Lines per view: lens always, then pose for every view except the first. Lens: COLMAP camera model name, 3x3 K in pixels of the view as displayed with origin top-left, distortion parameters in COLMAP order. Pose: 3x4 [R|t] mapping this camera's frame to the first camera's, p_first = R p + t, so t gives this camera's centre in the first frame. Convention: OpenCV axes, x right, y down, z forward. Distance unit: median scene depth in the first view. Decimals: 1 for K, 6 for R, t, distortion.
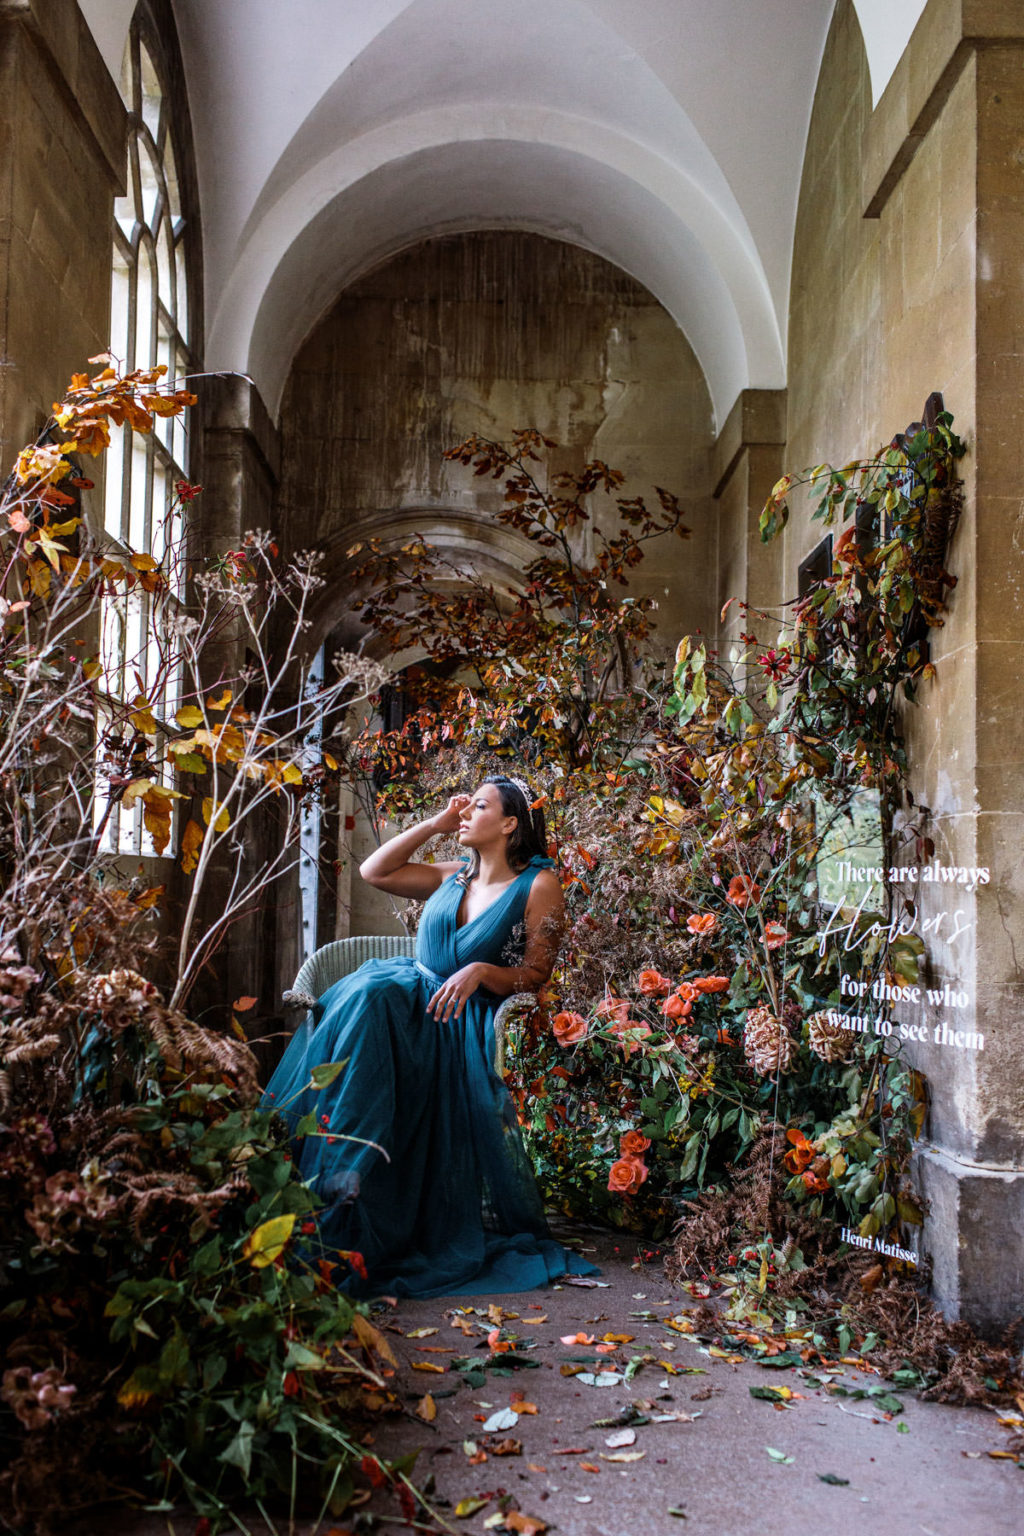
lens RADIAL K [[1495.3, 0, 481.1], [0, 1495.3, 772.7], [0, 0, 1]] dist [0.006251, -0.005595]
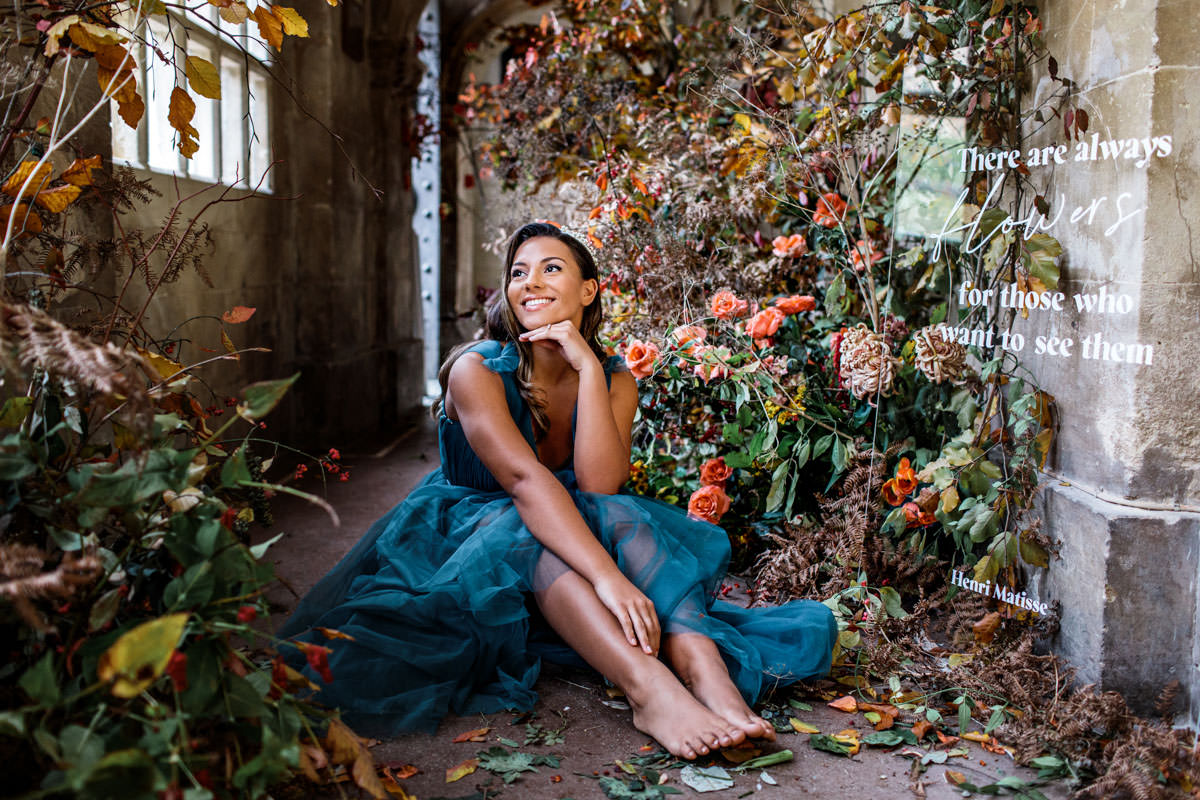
lens RADIAL K [[1168.2, 0, 602.7], [0, 1168.2, 341.3], [0, 0, 1]] dist [0.006251, -0.005595]
pose [[0.999990, -0.004424, 0.000732, 0.035565], [0.004268, 0.989078, 0.147328, 0.067447], [-0.001375, -0.147324, 0.989087, 0.326069]]
